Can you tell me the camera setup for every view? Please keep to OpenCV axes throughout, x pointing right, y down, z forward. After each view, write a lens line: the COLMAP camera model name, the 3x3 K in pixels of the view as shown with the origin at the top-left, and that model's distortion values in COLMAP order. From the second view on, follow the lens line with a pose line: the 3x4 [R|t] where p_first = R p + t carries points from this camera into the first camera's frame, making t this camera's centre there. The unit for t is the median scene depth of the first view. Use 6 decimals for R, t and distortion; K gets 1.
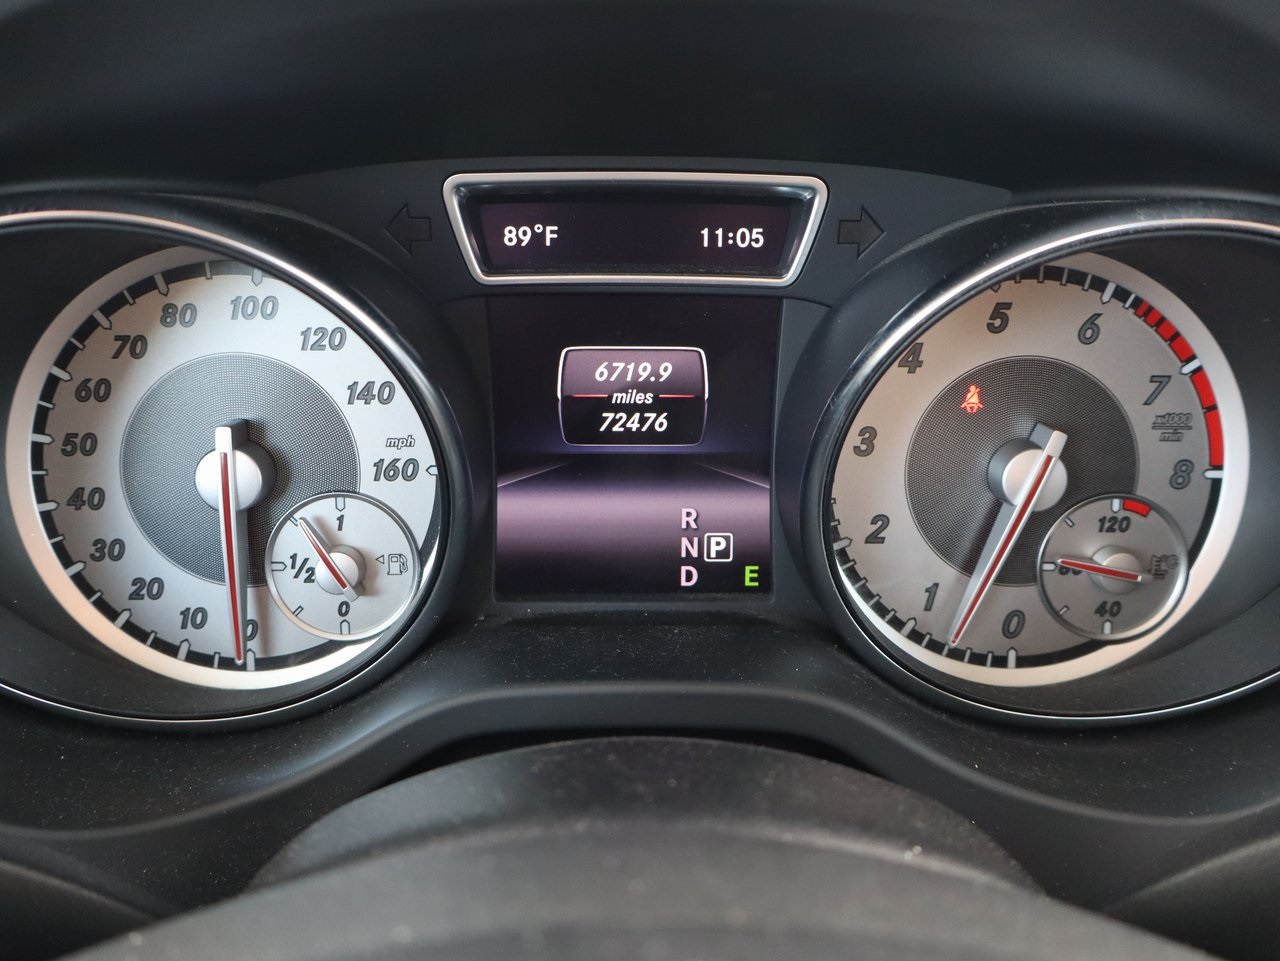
lens RADIAL K [[1175.8, 0, 643.9], [0, 1175.8, 479.8], [0, 0, 1]] dist [-0.018990, 0.000000]
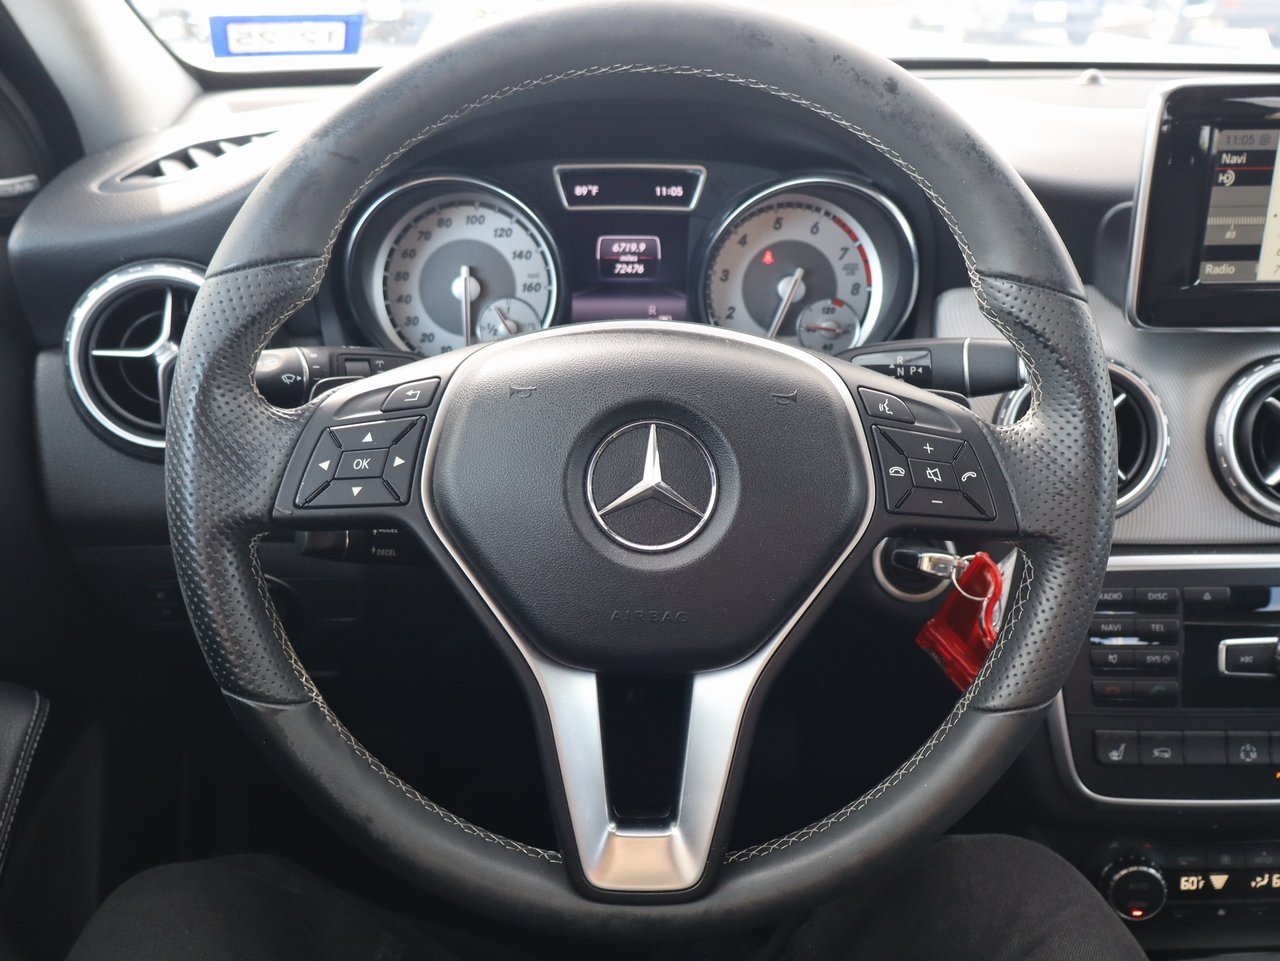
lens RADIAL K [[1175.8, 0, 633.7], [0, 1175.8, 484.7], [0, 0, 1]] dist [-0.018990, 0.000000]
pose [[0.999958, -0.003181, 0.008614, -0.022334], [0.003040, 0.999862, 0.016349, 0.363224], [-0.008664, -0.016322, 0.999829, -1.449268]]
